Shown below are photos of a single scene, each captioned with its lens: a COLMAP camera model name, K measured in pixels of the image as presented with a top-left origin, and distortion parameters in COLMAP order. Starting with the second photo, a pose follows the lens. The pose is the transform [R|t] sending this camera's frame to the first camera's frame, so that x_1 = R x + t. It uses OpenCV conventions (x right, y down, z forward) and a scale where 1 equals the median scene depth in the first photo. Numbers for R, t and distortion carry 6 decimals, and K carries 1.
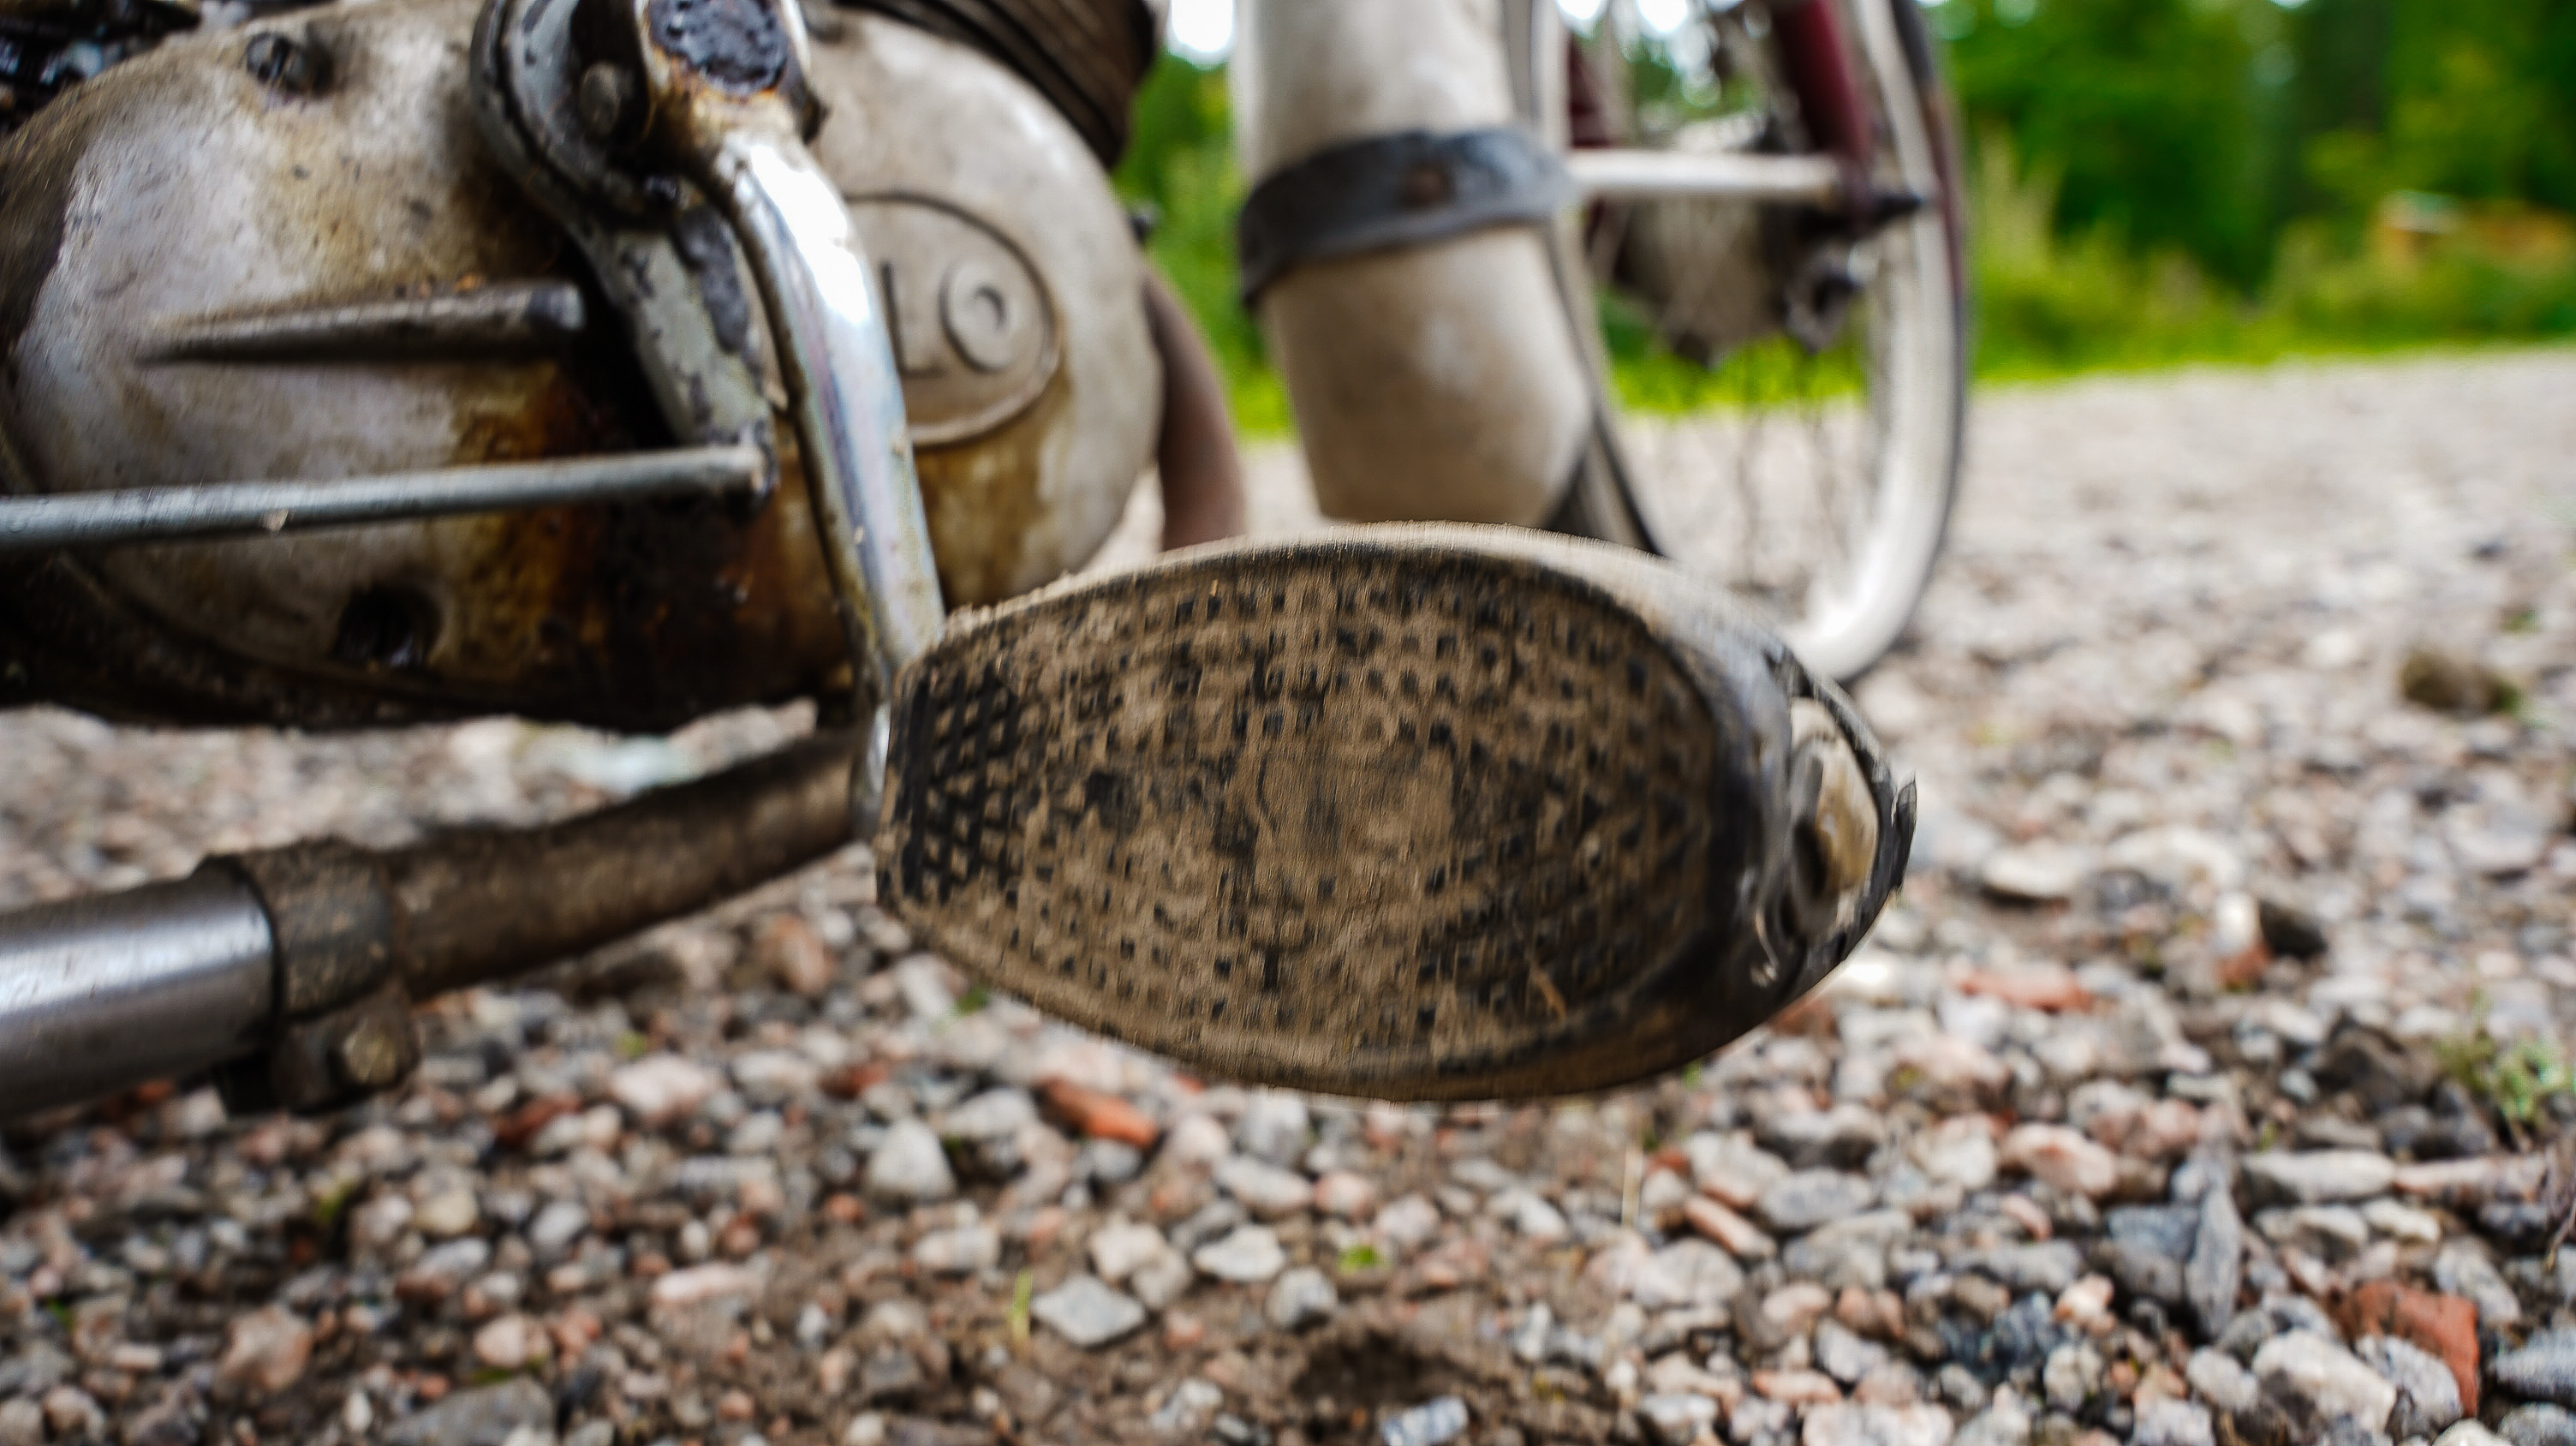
lens RADIAL K [[1747.0, 0, 1288.0], [0, 1747.0, 723.0], [0, 0, 1]] dist [-0.172604, 0.116736]
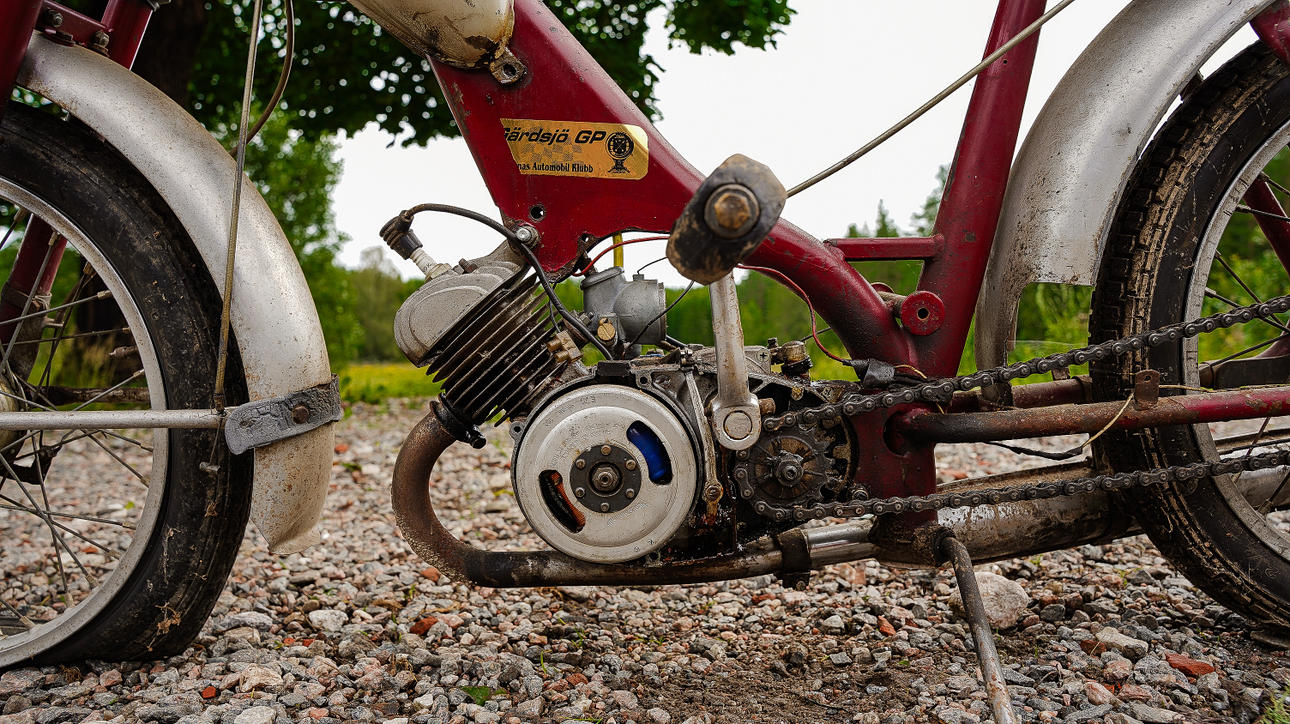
lens RADIAL K [[874.7, 0, 645.0], [0, 874.7, 362.0], [0, 0, 1]] dist [-0.172604, 0.116736]
pose [[0.709113, 0.038674, -0.704033, 0.976954], [-0.143133, 0.985600, -0.090025, -0.113763], [0.690414, 0.164609, 0.704438, -0.913375]]
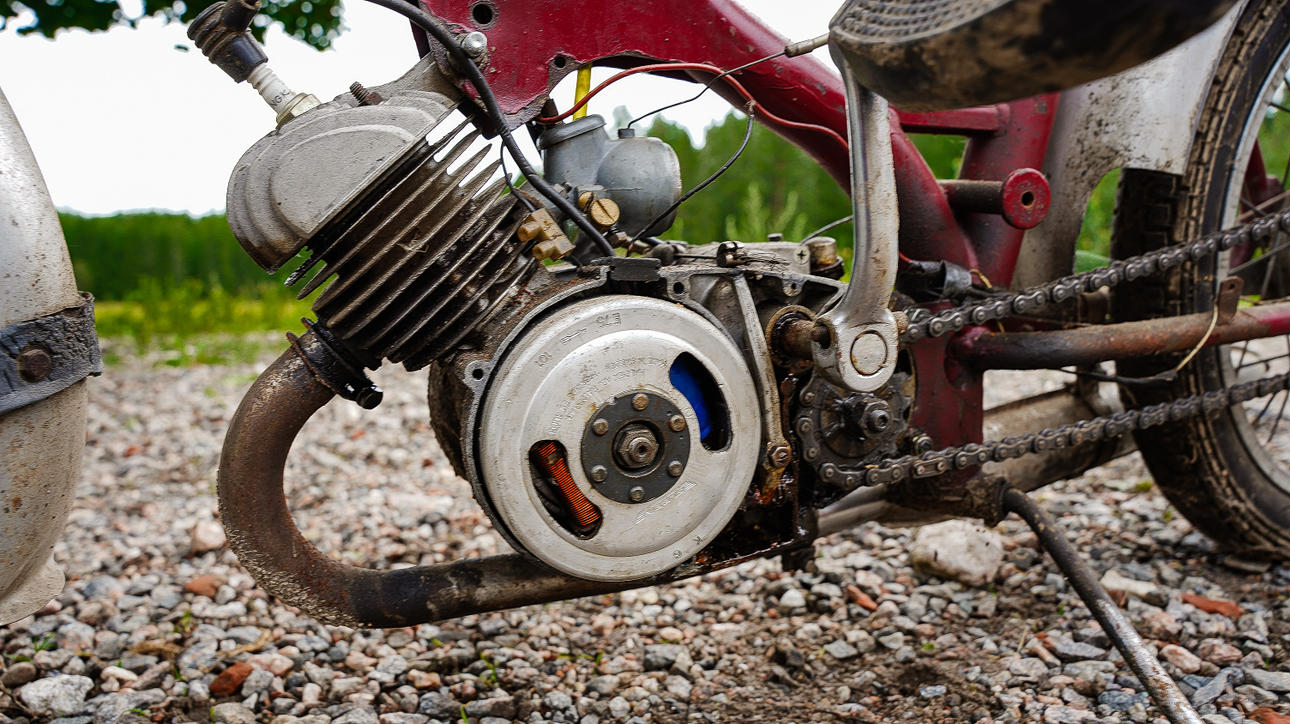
lens RADIAL K [[874.7, 0, 645.0], [0, 874.7, 362.0], [0, 0, 1]] dist [-0.172604, 0.116736]
pose [[0.916442, 0.062274, -0.395293, 0.149538], [-0.093120, 0.993887, -0.059312, -0.072739], [0.389183, 0.091166, 0.916638, -0.696276]]
